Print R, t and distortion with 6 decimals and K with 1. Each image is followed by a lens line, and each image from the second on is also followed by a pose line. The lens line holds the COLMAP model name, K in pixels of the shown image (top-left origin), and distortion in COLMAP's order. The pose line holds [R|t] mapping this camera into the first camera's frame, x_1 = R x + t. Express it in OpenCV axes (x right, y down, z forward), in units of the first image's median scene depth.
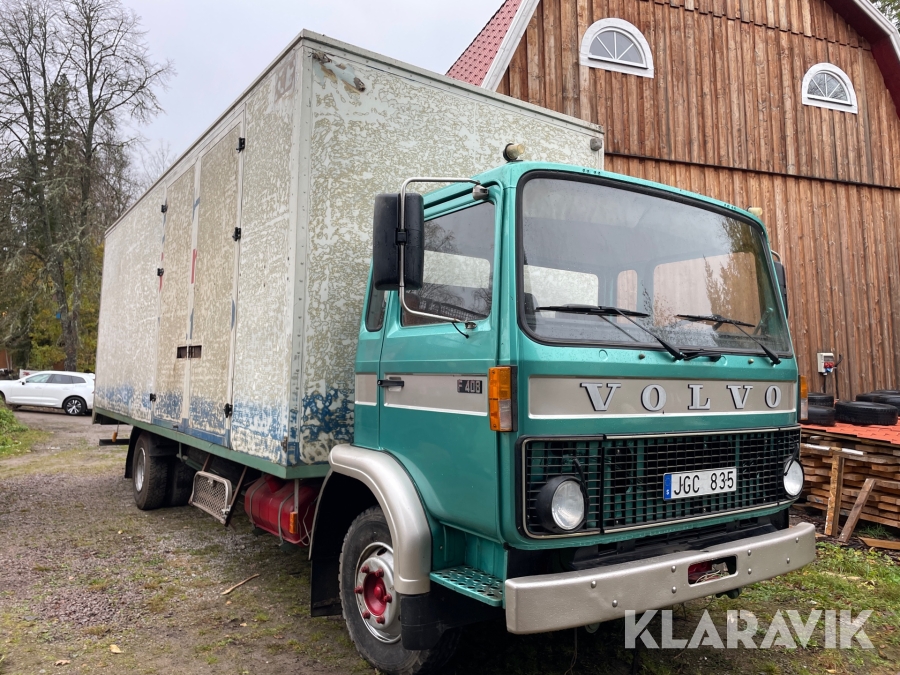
lens RADIAL K [[680.2, 0, 445.6], [0, 680.2, 338.9], [0, 0, 1]] dist [0.066707, -0.078794]
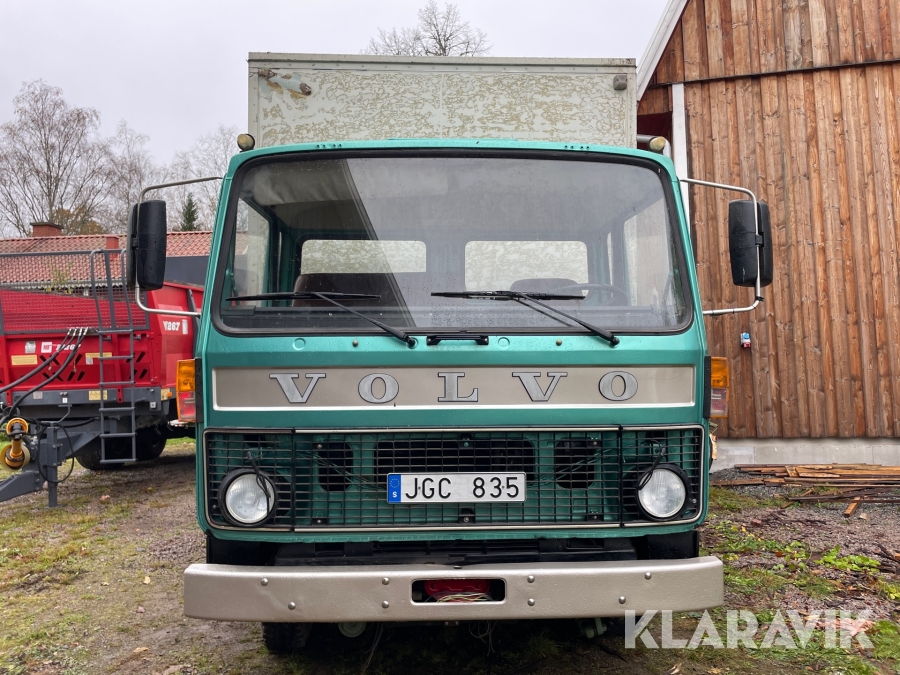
lens RADIAL K [[680.2, 0, 452.6], [0, 680.2, 337.5], [0, 0, 1]] dist [0.066707, -0.078794]
pose [[0.841398, -0.035347, -0.539258, 0.633722], [0.049194, 0.998725, 0.011293, 0.010616], [0.538171, -0.036030, 0.842065, 0.222091]]
